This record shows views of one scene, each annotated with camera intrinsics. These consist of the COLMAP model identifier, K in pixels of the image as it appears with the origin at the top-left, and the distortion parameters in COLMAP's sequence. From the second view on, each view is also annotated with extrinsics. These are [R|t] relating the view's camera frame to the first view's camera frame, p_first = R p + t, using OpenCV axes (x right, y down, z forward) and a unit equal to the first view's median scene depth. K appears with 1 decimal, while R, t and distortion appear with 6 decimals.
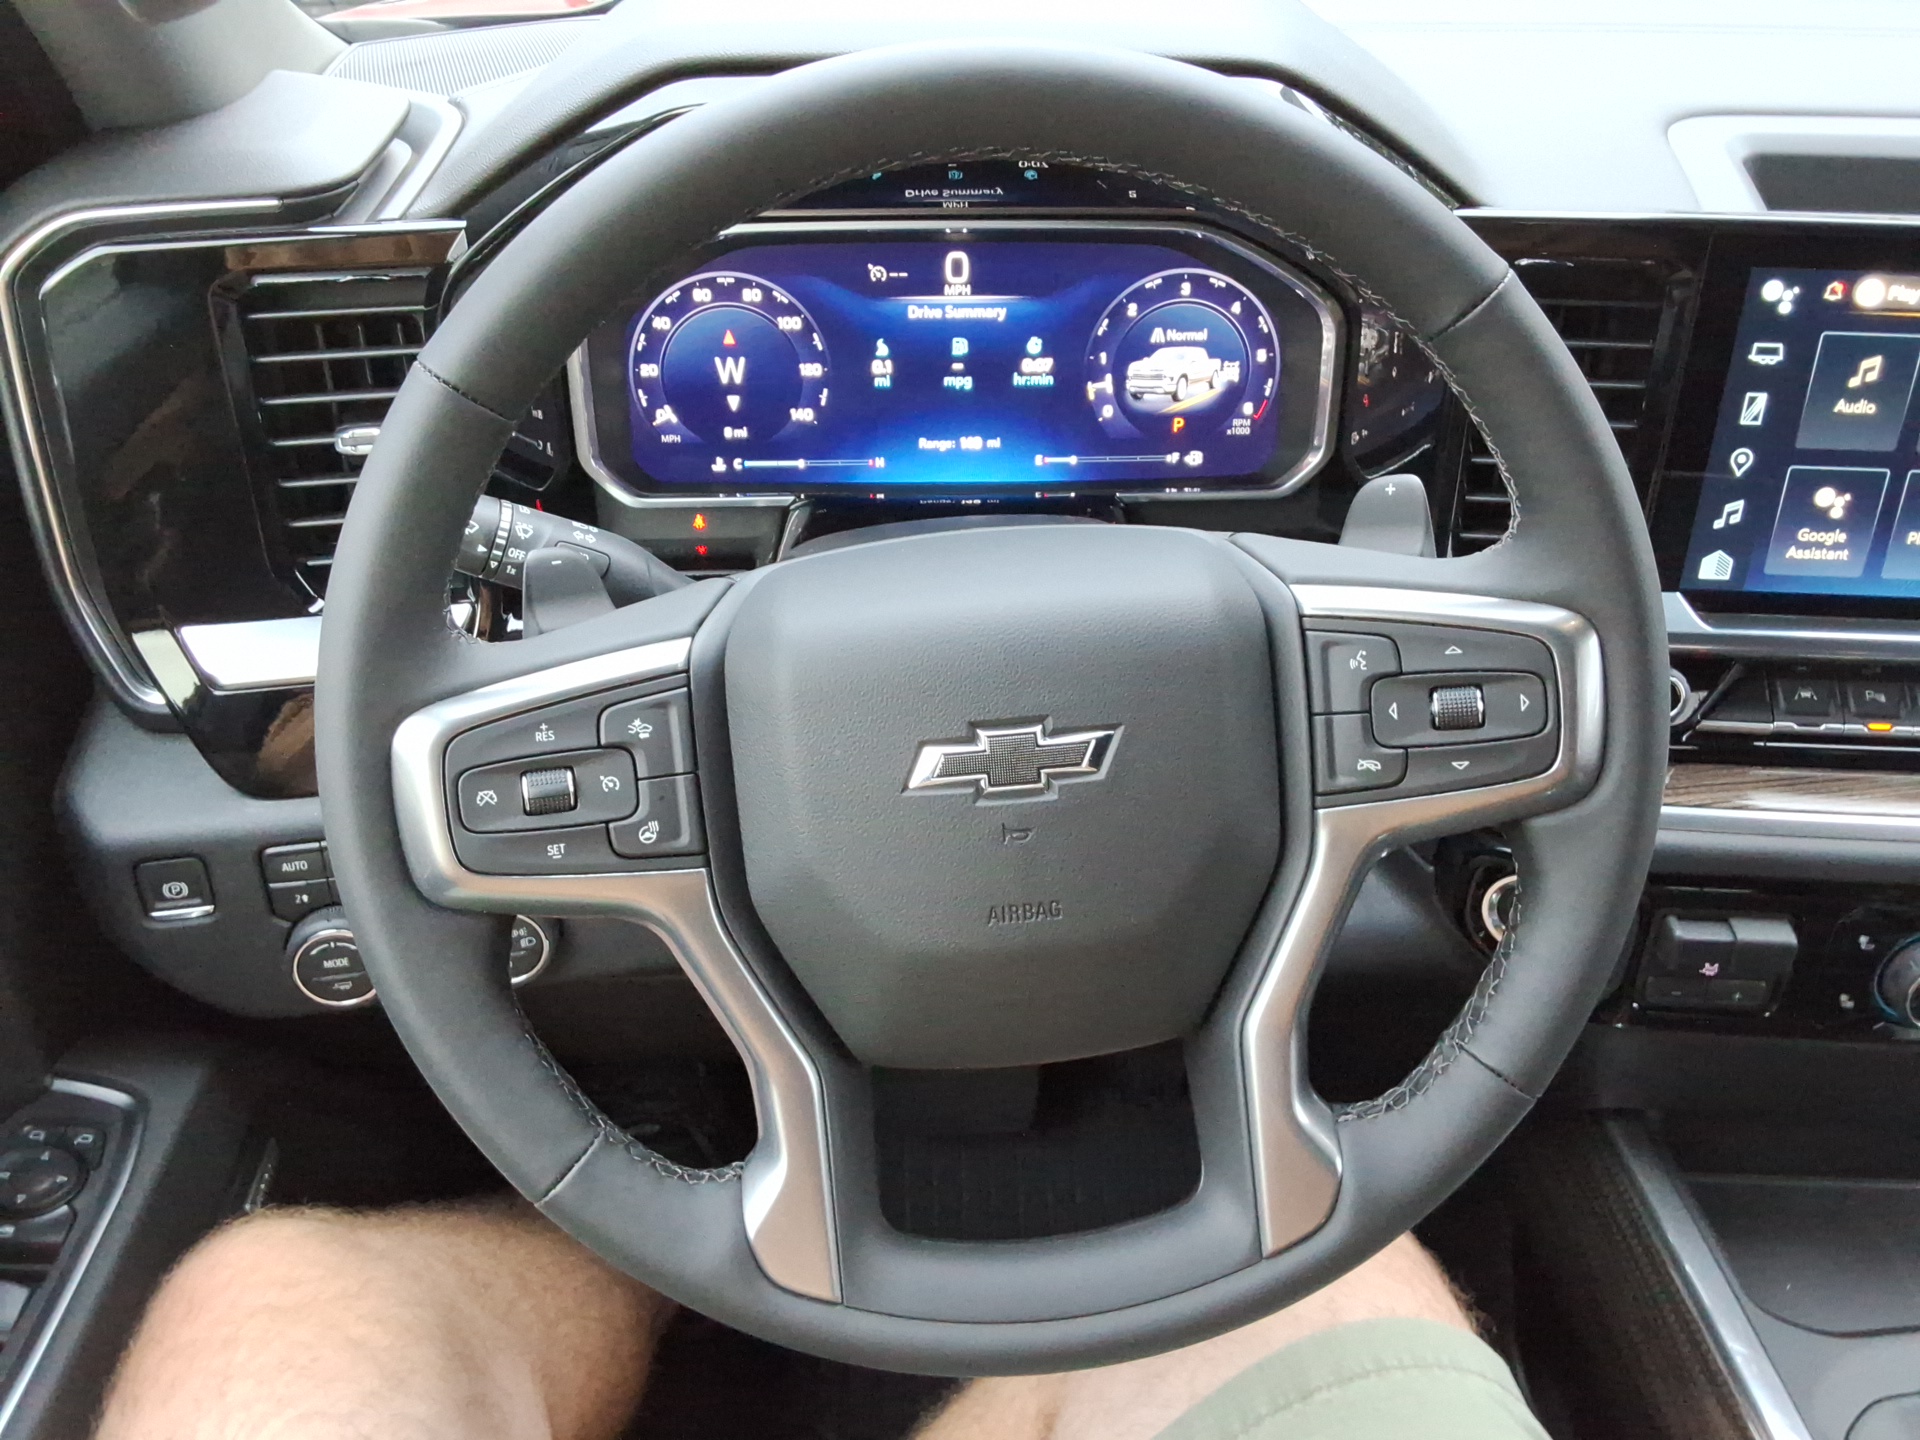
lens RADIAL K [[1554.6, 0, 988.1], [0, 1554.6, 708.6], [0, 0, 1]] dist [0.128233, -0.212031]
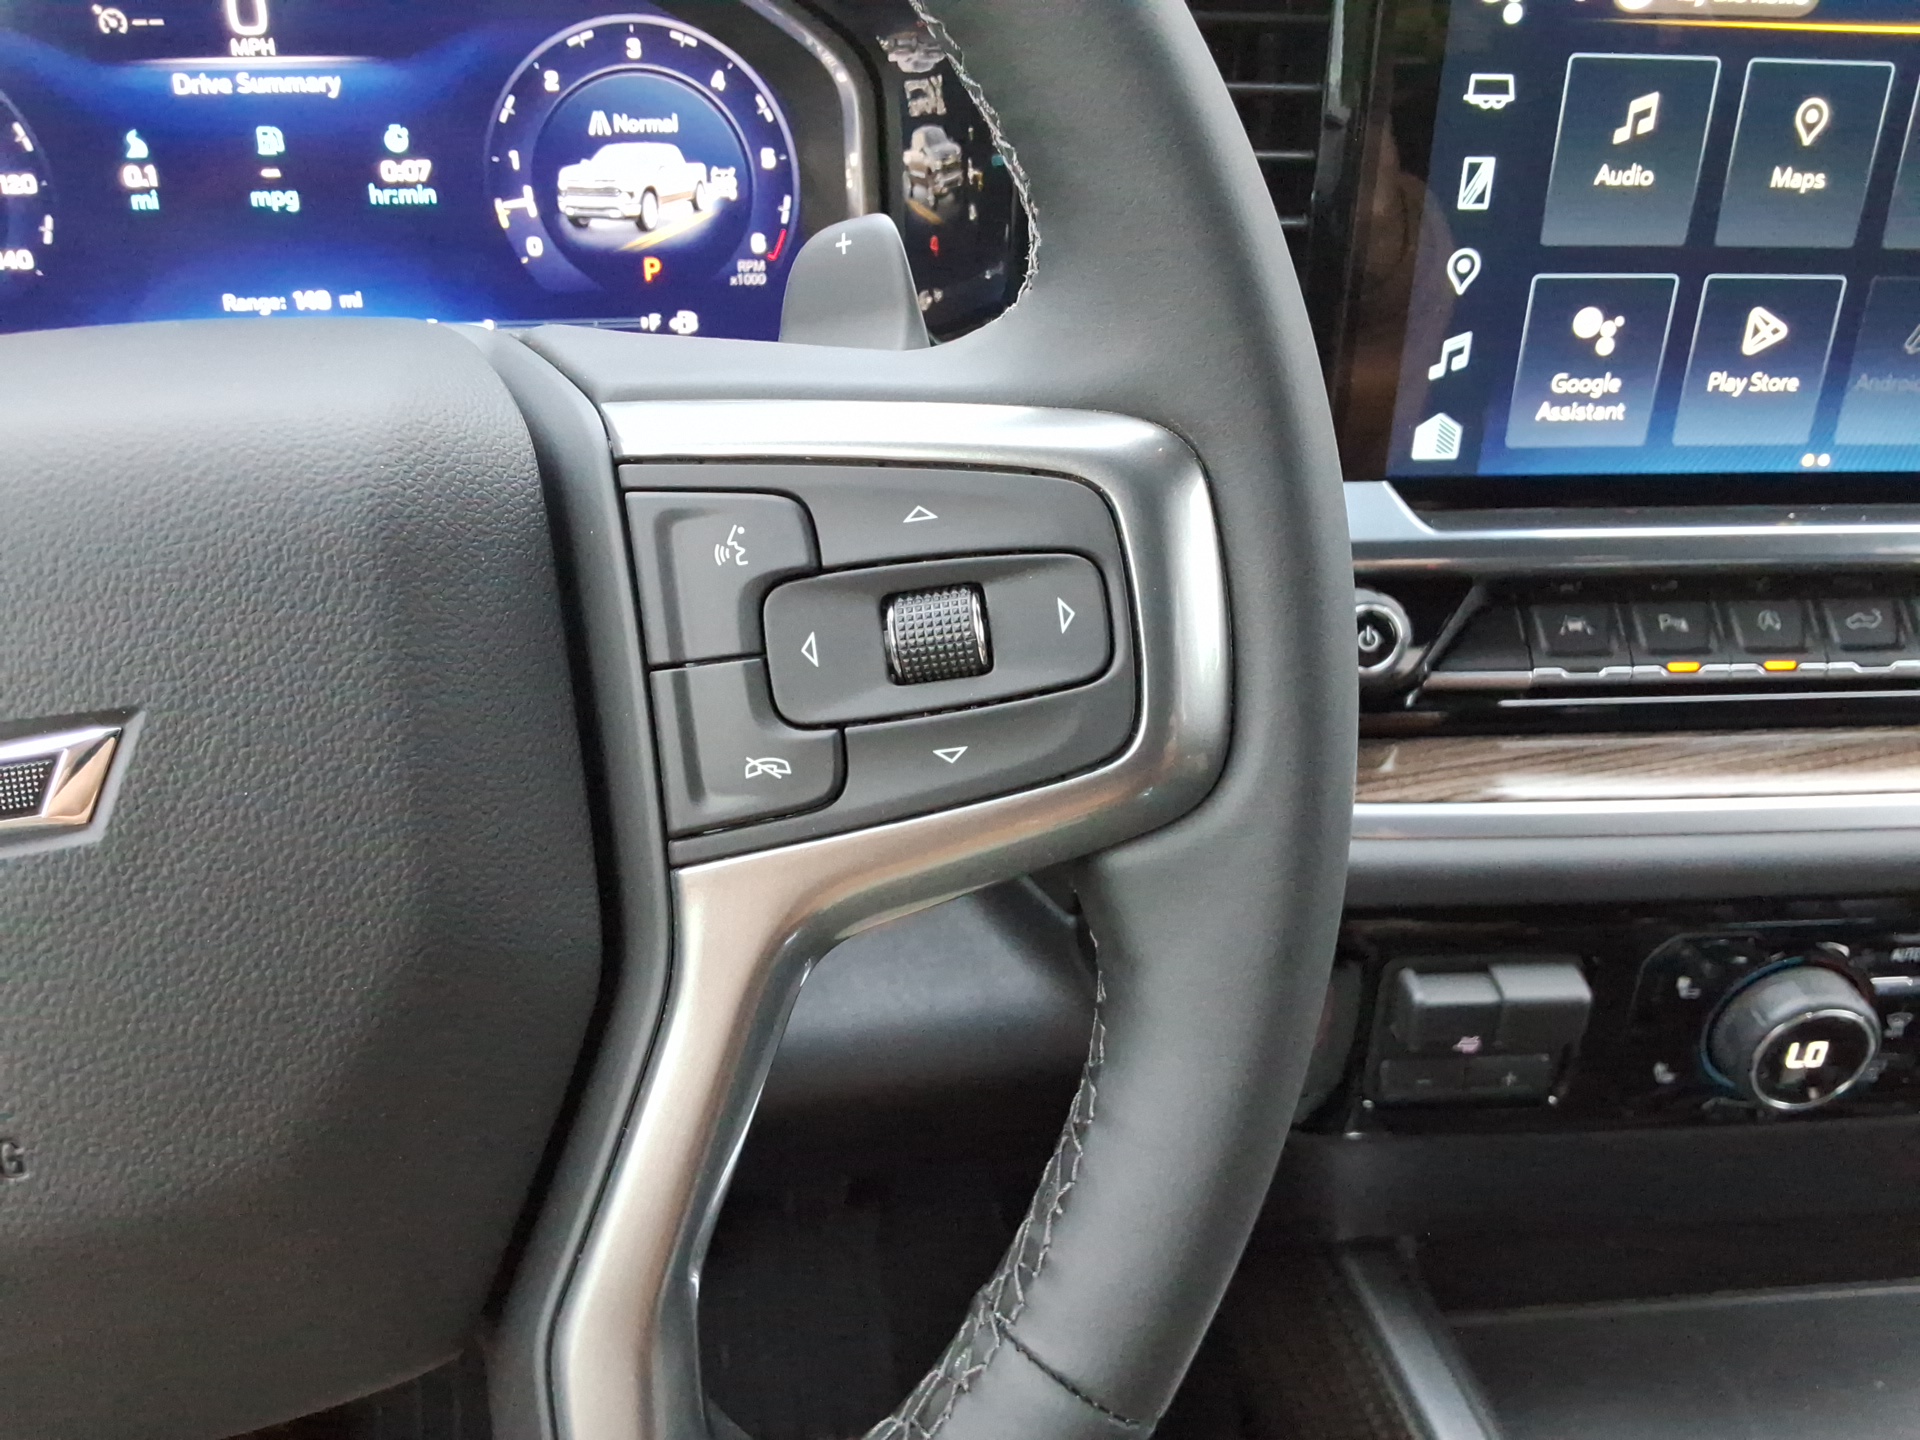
lens RADIAL K [[1554.6, 0, 988.1], [0, 1554.6, 708.6], [0, 0, 1]] dist [0.128233, -0.212031]
pose [[0.988547, -0.059294, 0.138777, 0.165806], [0.062060, 0.997949, -0.015679, 0.020295], [-0.137562, 0.024112, 0.990200, 0.354559]]
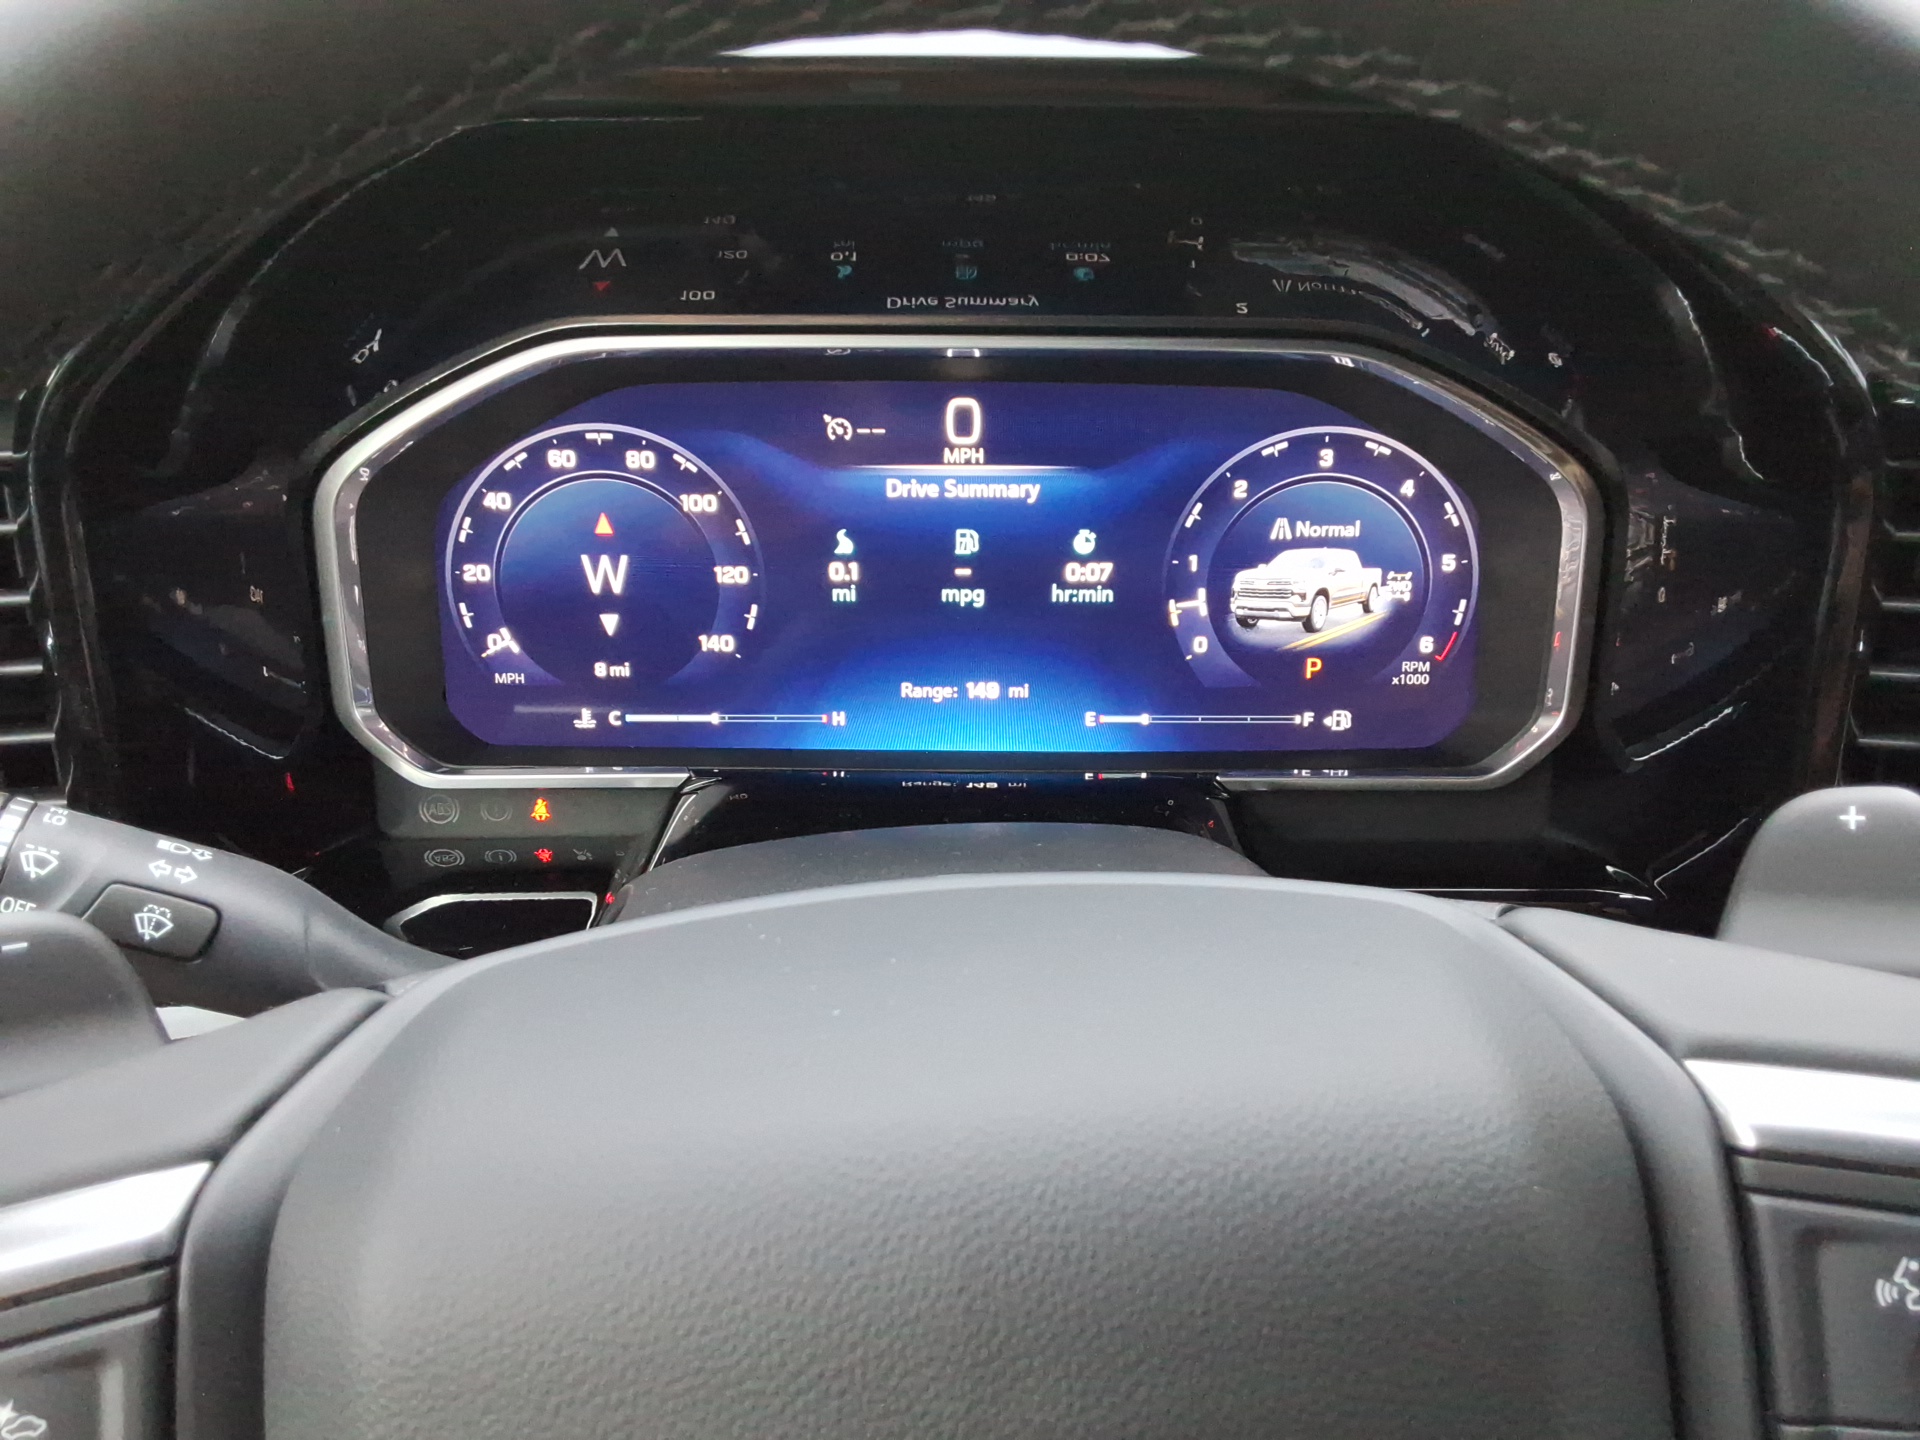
lens RADIAL K [[1545.8, 0, 990.8], [0, 1545.8, 698.9], [0, 0, 1]] dist [0.142682, -0.215620]
pose [[0.998947, 0.016278, -0.042896, 0.020148], [-0.022791, 0.987489, -0.156030, -0.072288], [0.039819, 0.156844, 0.986820, 0.398709]]
